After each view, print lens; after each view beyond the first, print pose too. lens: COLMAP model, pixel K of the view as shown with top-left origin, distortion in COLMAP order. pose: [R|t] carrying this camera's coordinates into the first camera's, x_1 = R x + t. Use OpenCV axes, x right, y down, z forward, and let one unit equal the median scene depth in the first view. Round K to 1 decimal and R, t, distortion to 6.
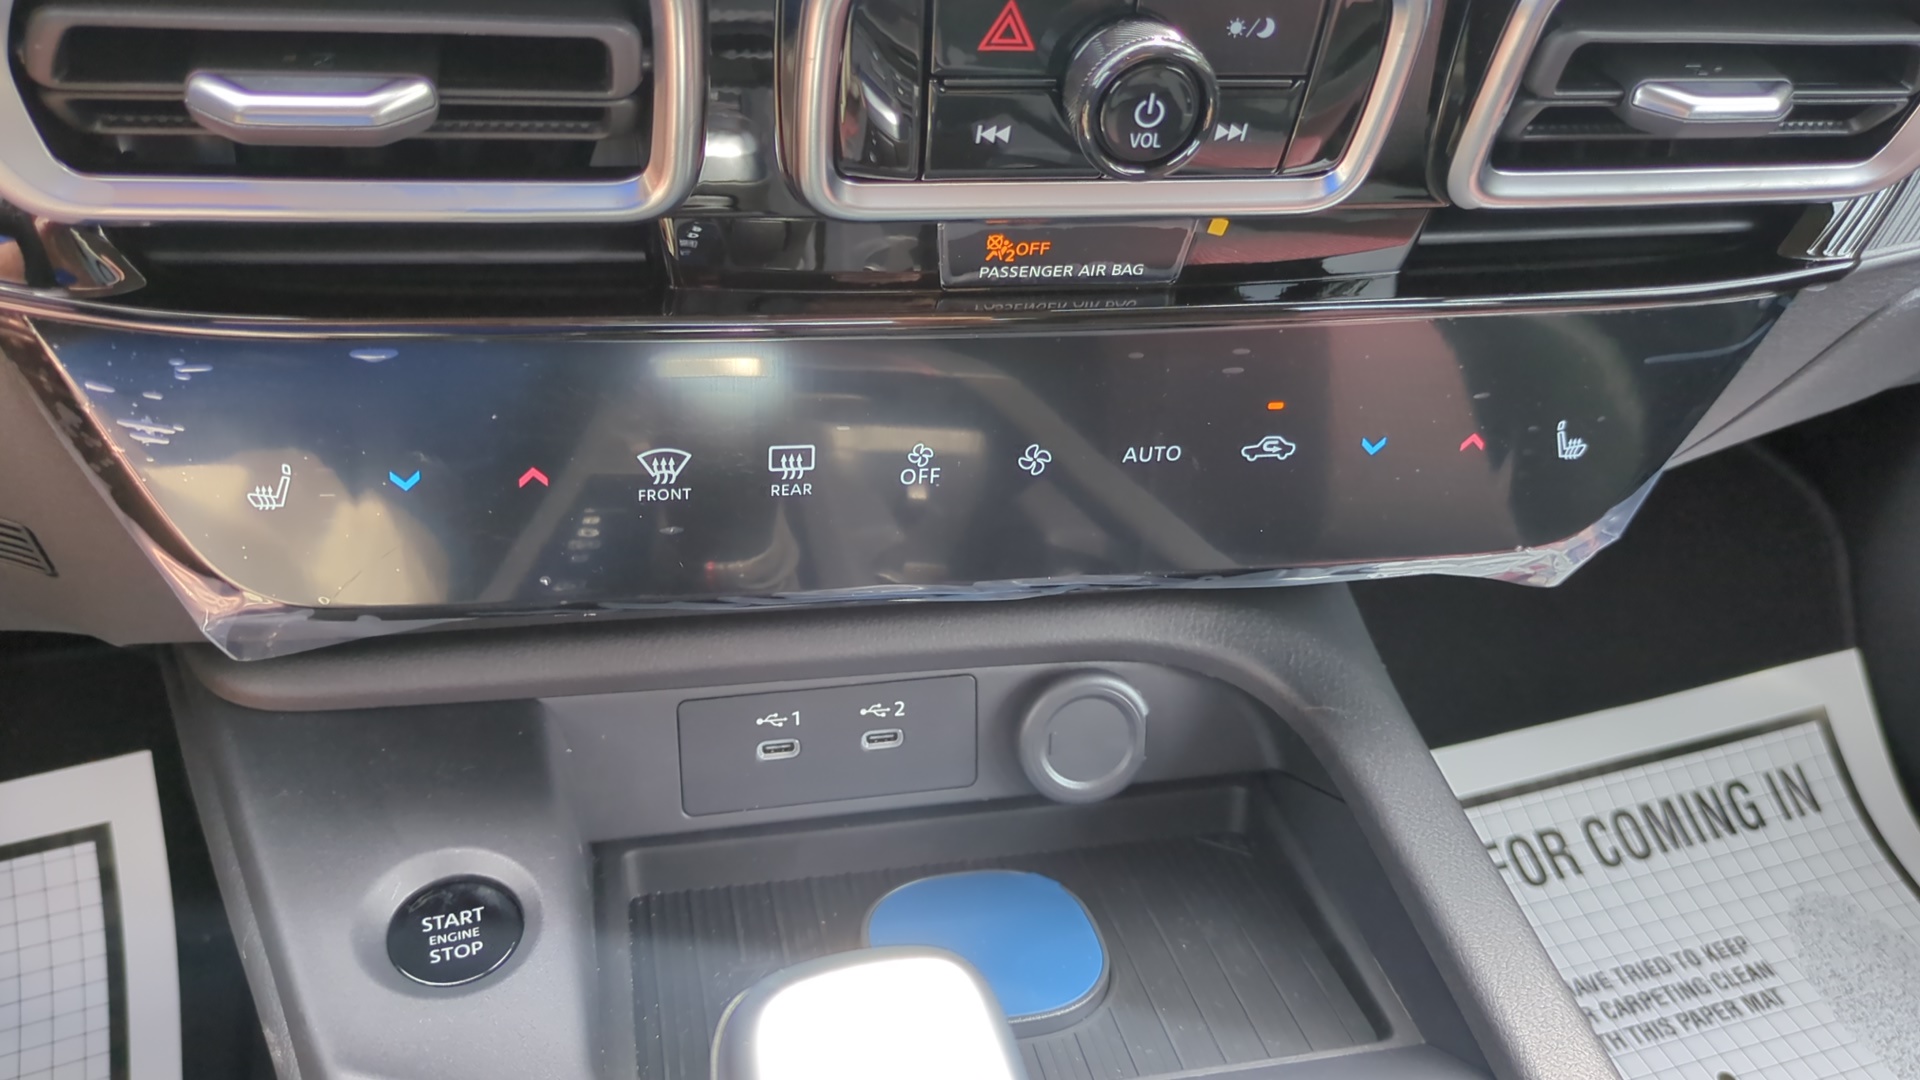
lens RADIAL K [[1523.8, 0, 951.2], [0, 1523.8, 537.5], [0, 0, 1]] dist [0.013023, -0.006180]
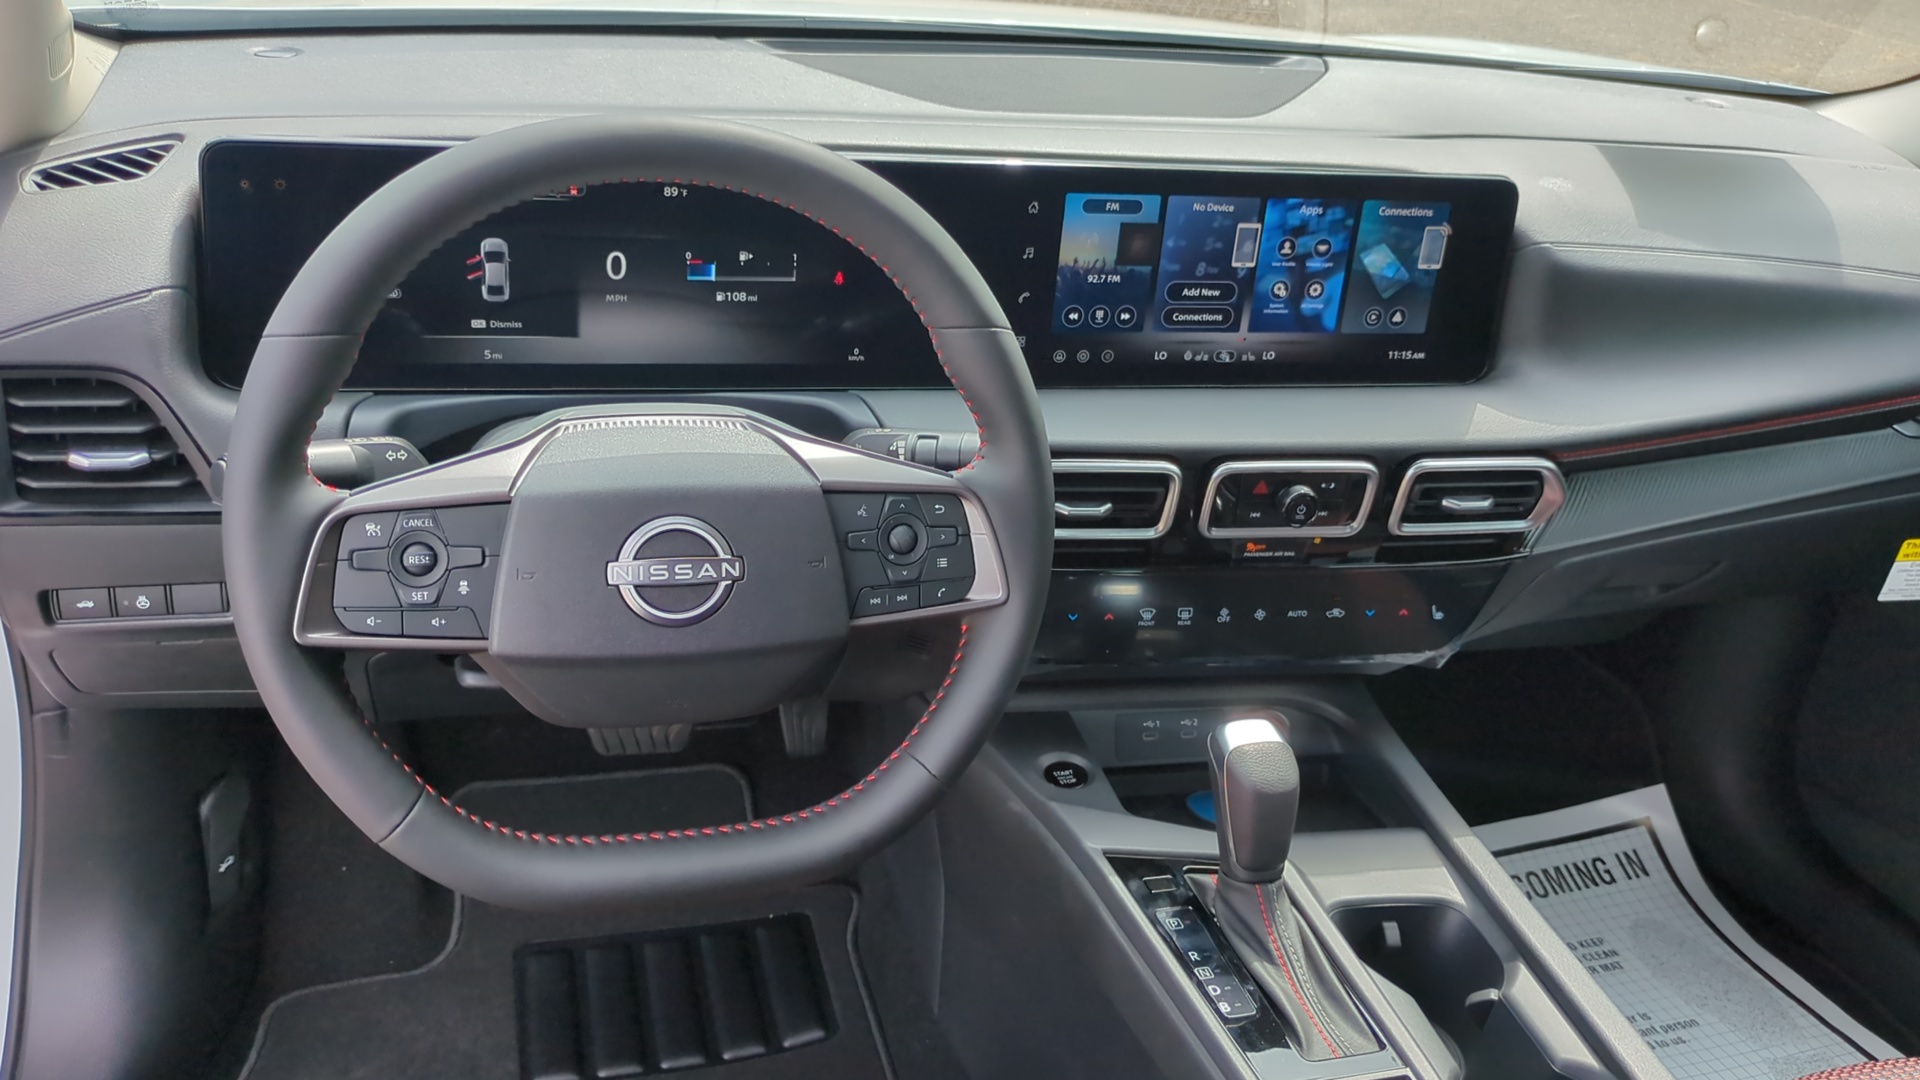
lens RADIAL K [[1523.8, 0, 967.9], [0, 1523.8, 539.9], [0, 0, 1]] dist [0.013023, -0.006180]
pose [[0.999991, -0.001164, 0.004007, -0.214857], [0.001949, 0.979379, -0.202020, 0.165576], [-0.003689, 0.202026, 0.979373, -0.802318]]
